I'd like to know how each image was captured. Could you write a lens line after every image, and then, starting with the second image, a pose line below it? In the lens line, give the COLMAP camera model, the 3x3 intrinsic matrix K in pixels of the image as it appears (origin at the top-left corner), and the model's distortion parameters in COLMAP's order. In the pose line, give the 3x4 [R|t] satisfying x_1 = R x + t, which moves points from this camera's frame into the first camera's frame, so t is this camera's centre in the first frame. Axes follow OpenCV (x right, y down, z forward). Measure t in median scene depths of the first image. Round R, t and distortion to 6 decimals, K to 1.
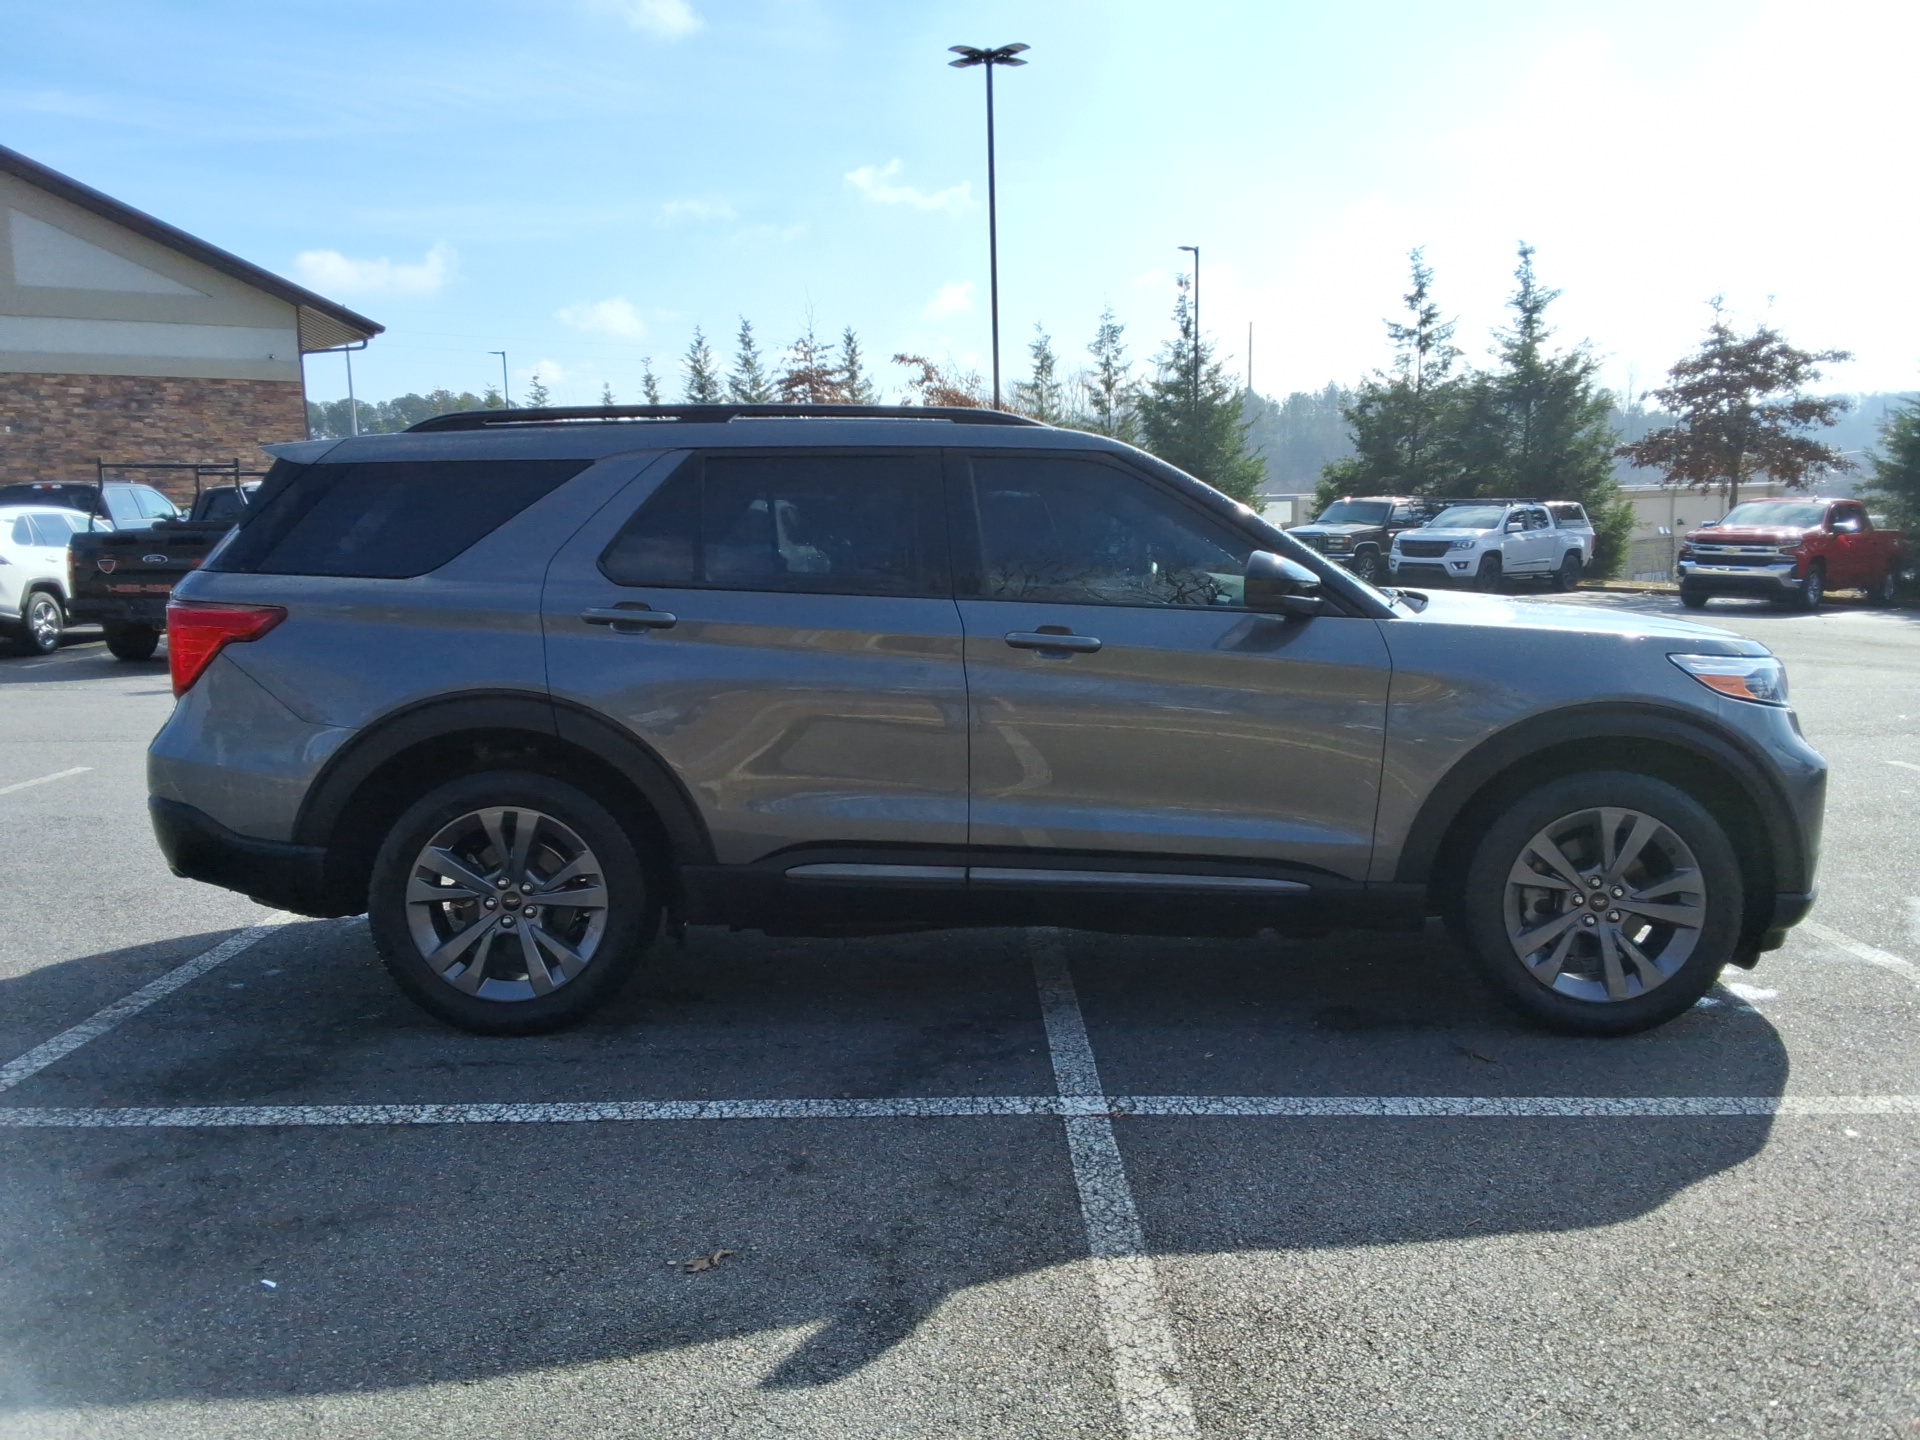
lens RADIAL K [[1519.0, 0, 980.8], [0, 1519.0, 720.6], [0, 0, 1]] dist [0.076899, -0.093257]
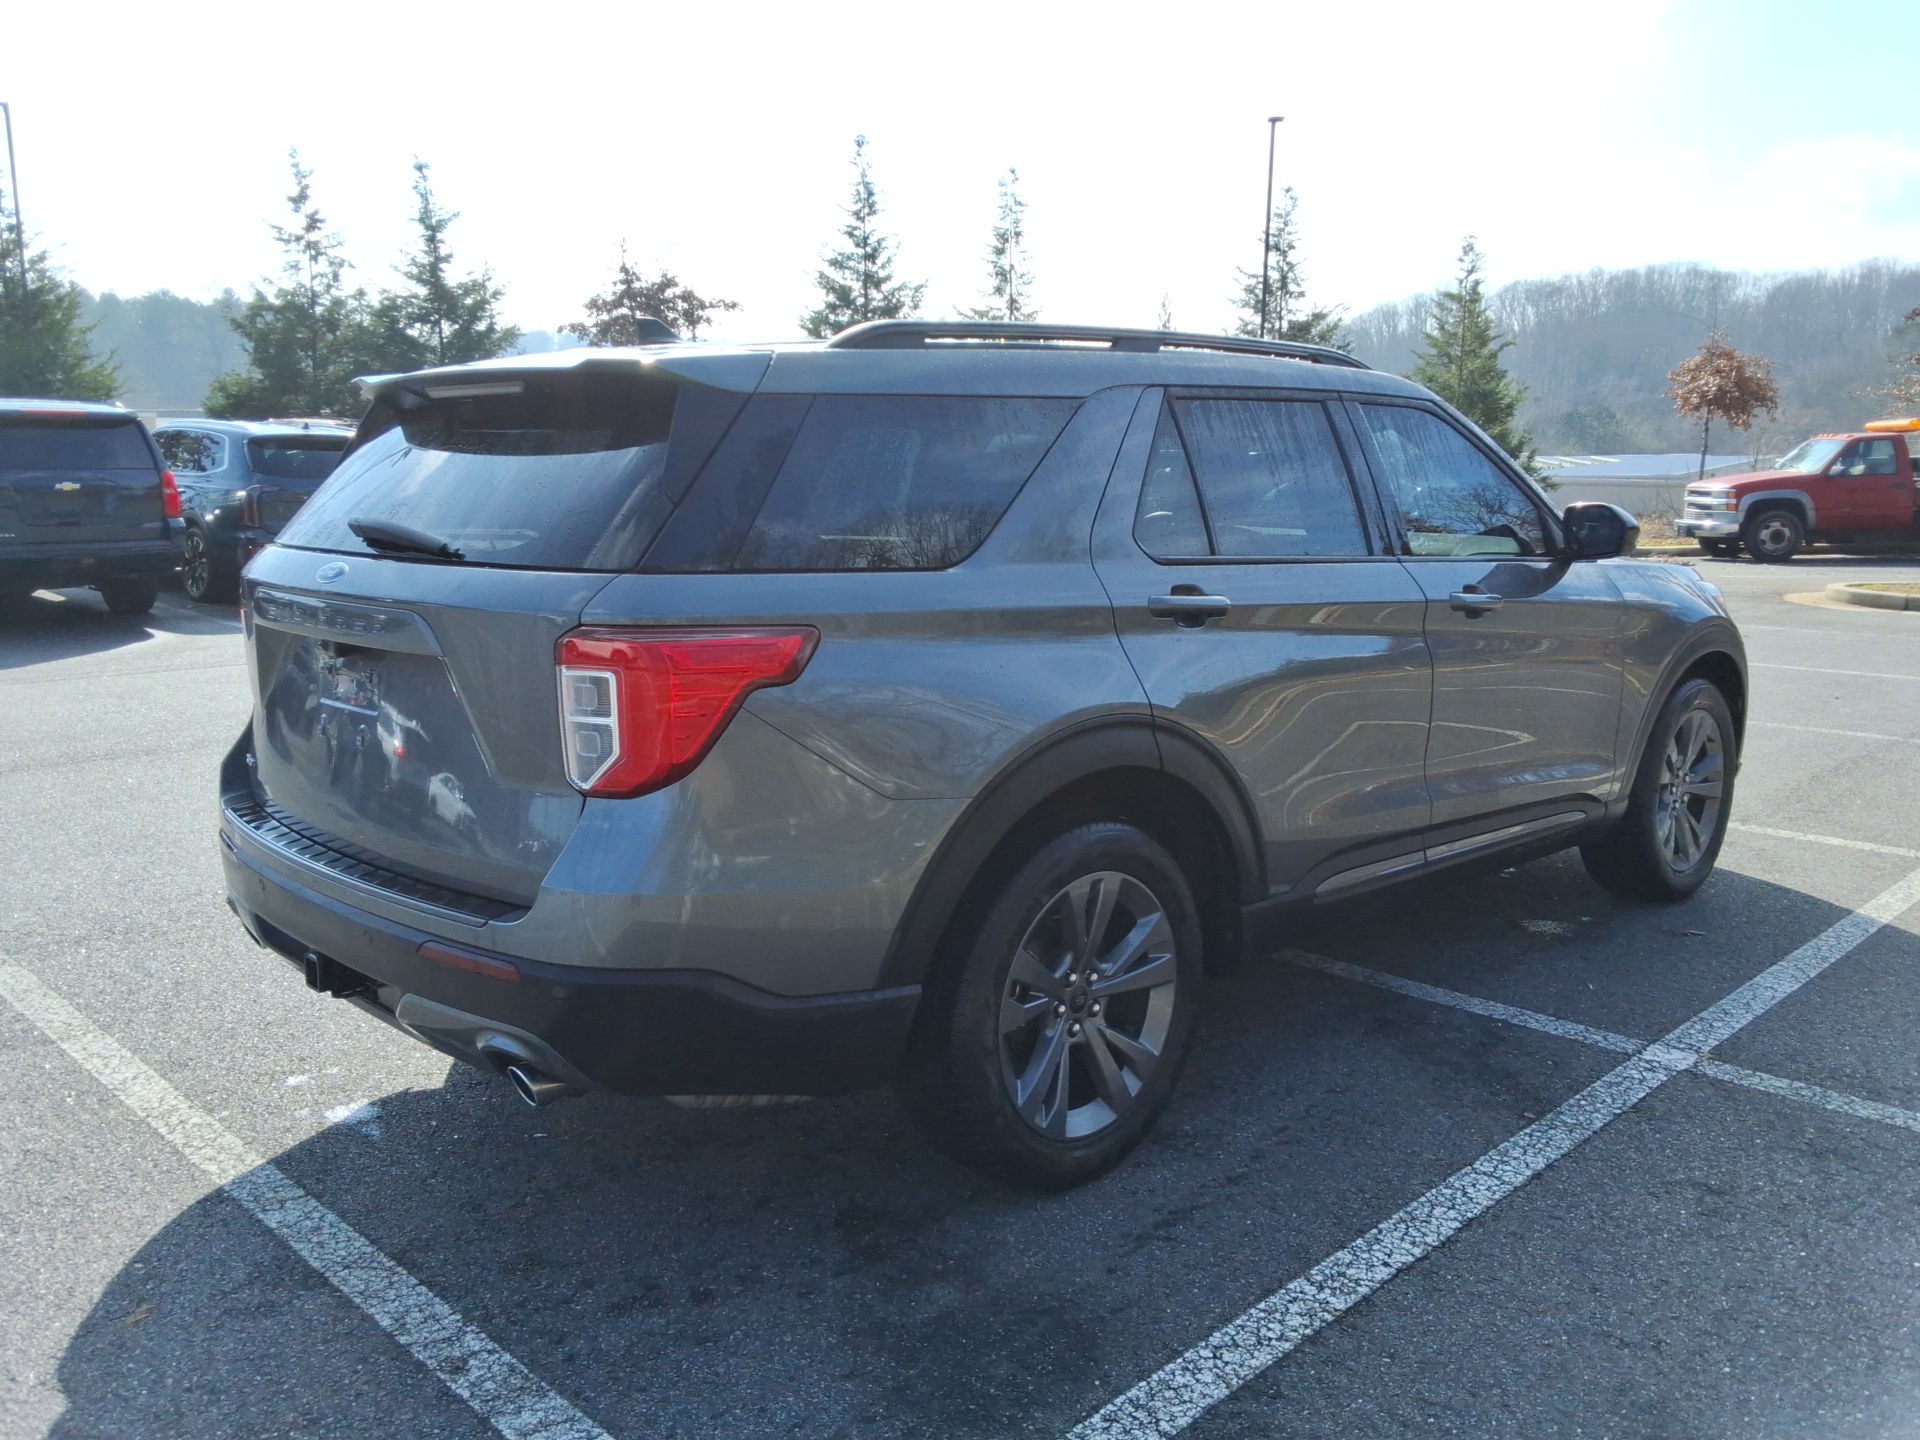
lens RADIAL K [[1519.0, 0, 980.8], [0, 1519.0, 720.6], [0, 0, 1]] dist [0.076899, -0.093257]
pose [[0.720280, -0.112870, 0.684439, -0.092957], [0.079545, 0.993604, 0.080144, -0.008773], [-0.689107, -0.003282, 0.724652, 0.056068]]
